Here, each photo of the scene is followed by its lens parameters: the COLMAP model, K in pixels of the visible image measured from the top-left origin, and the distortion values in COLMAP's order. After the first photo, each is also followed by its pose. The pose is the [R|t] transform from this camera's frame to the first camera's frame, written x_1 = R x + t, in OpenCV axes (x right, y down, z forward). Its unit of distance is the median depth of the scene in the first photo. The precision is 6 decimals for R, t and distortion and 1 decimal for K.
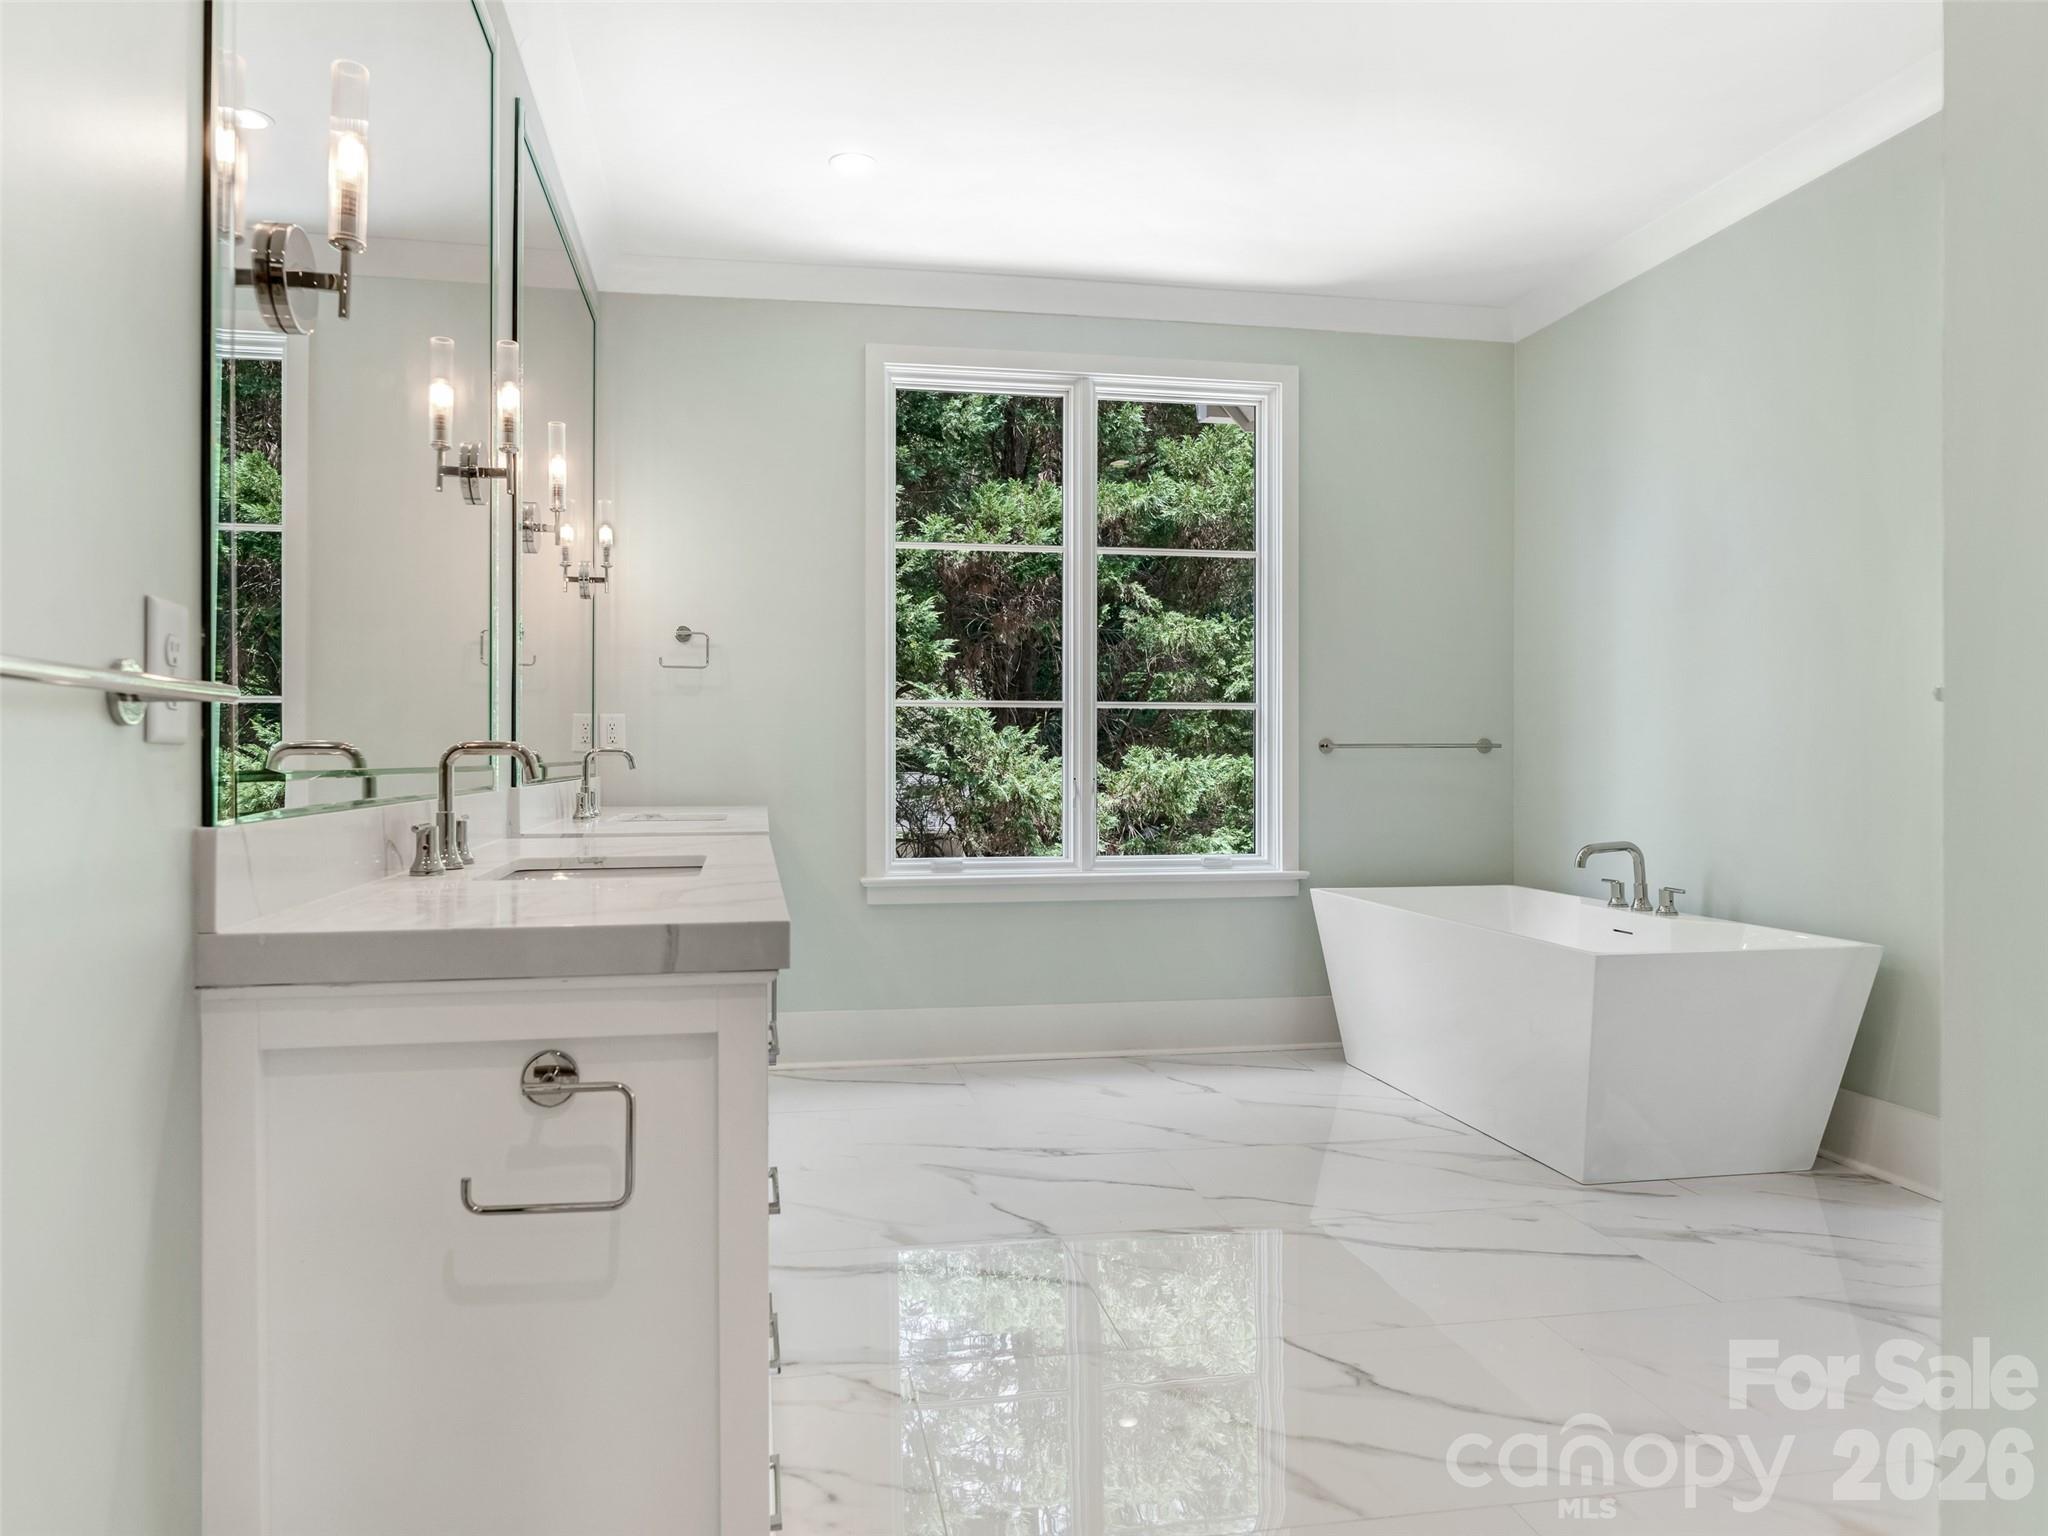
lens RADIAL K [[1368.3, 0, 1022.2], [0, 1368.3, 756.0], [0, 0, 1]] dist [0.006368, 0.000701]
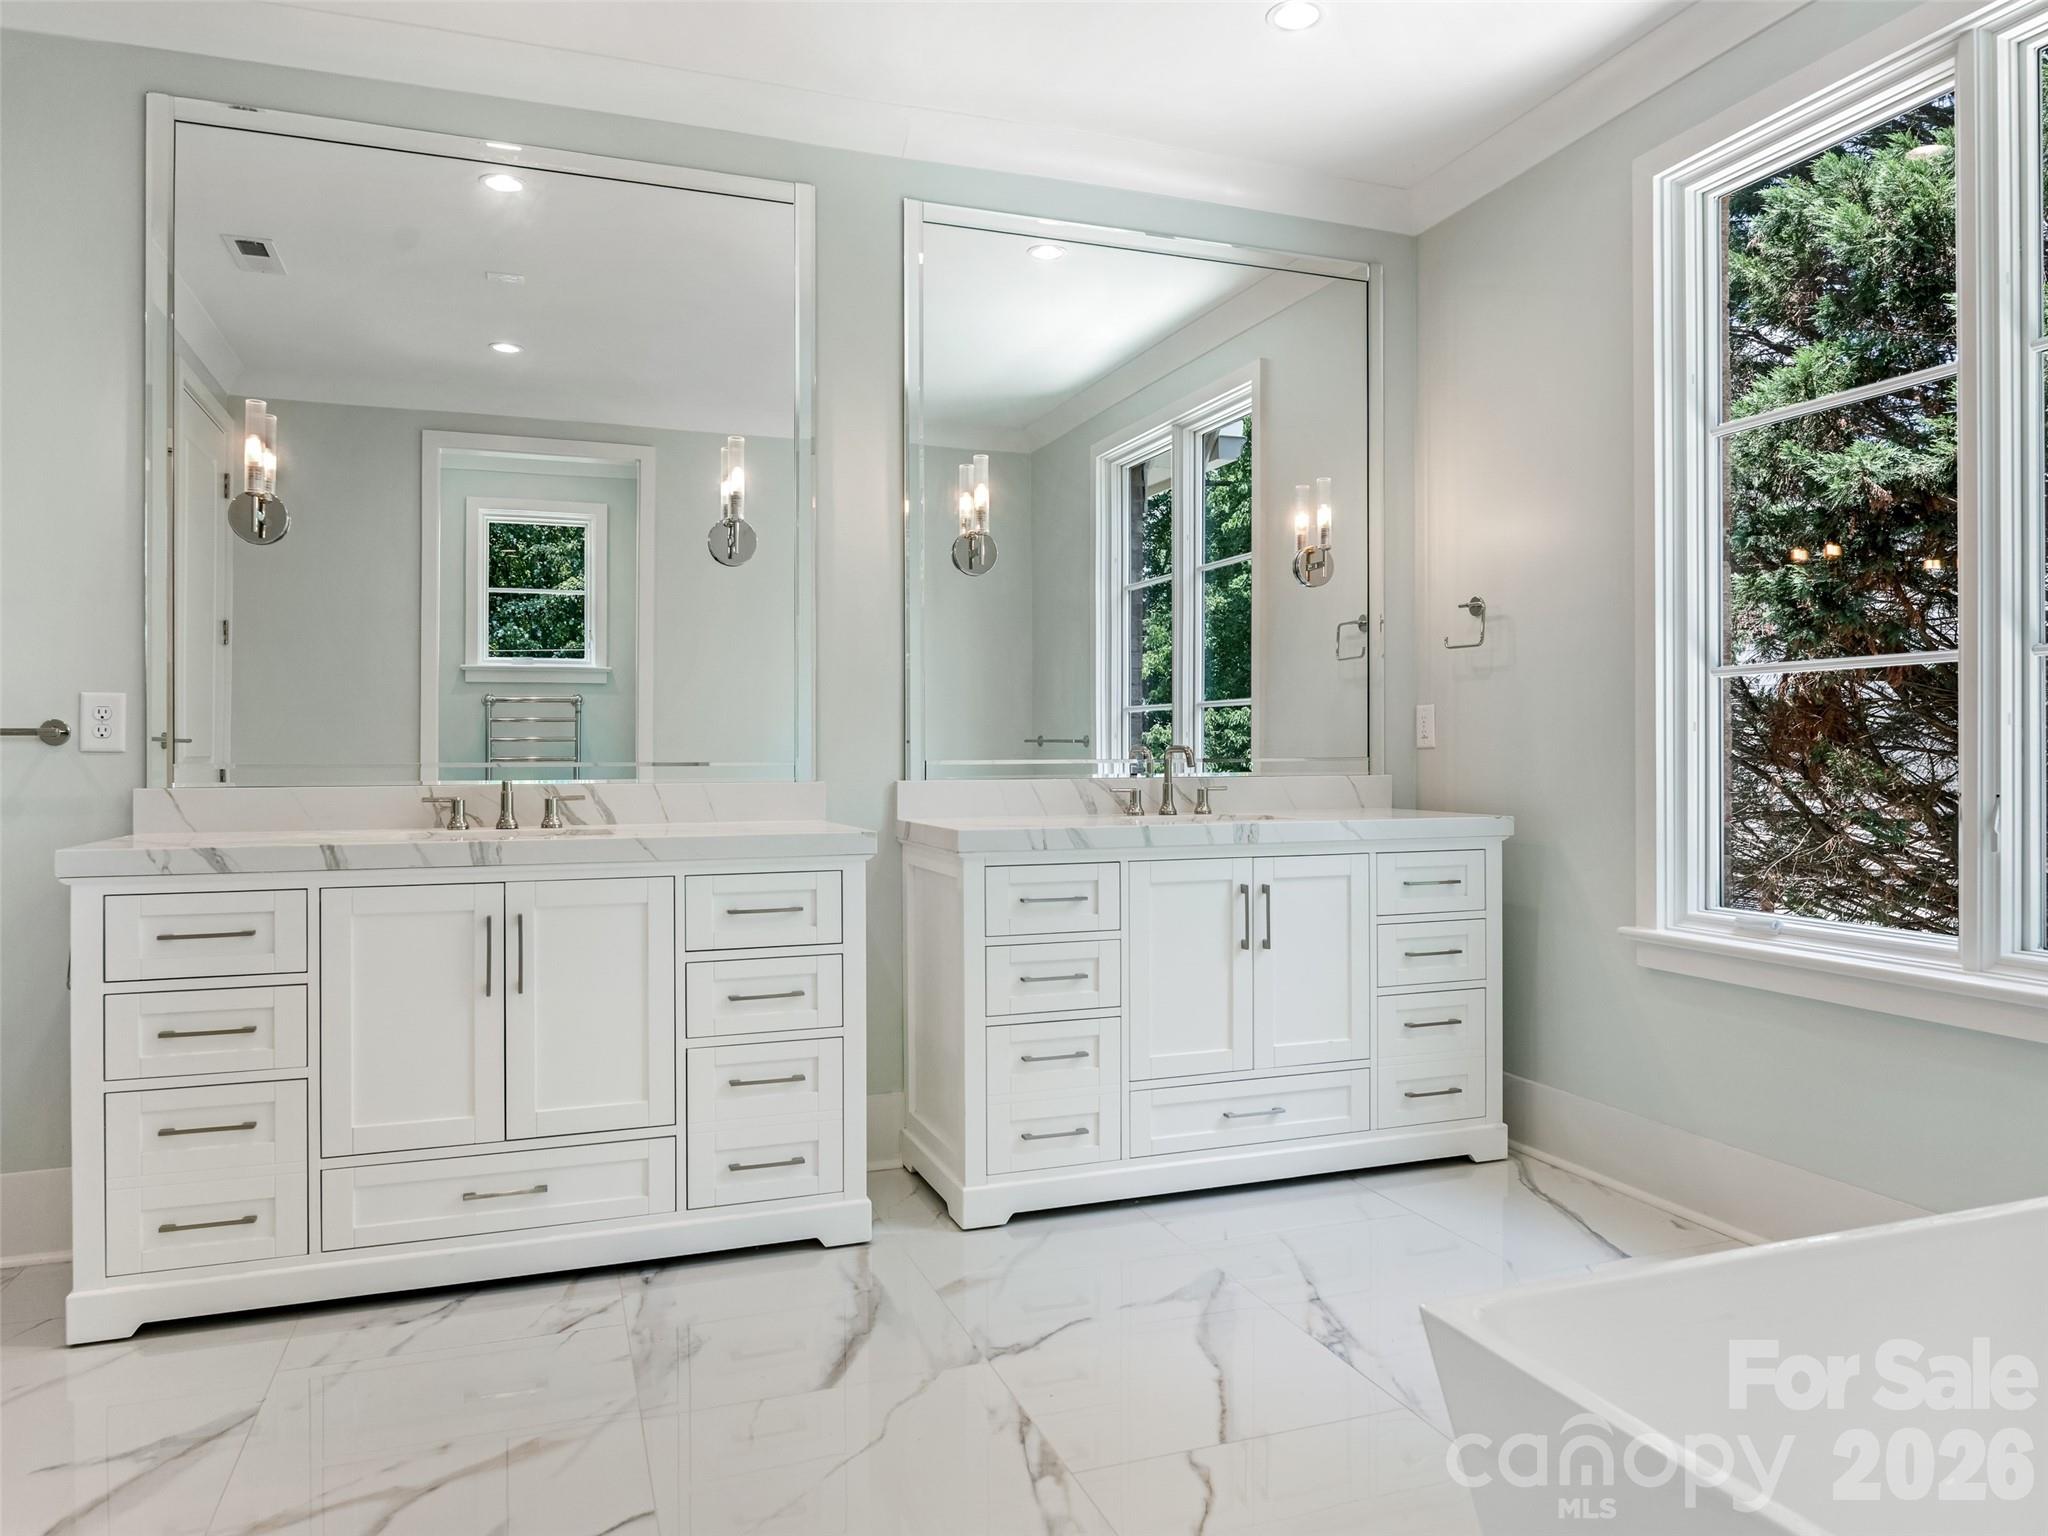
lens RADIAL K [[1368.3, 0, 1024.0], [0, 1368.3, 770.9], [0, 0, 1]] dist [0.006368, 0.000701]
pose [[0.157751, 0.004913, -0.987467, 0.561350], [0.000686, 0.999987, 0.005085, 0.006731], [0.987479, -0.001480, 0.157746, 0.630968]]
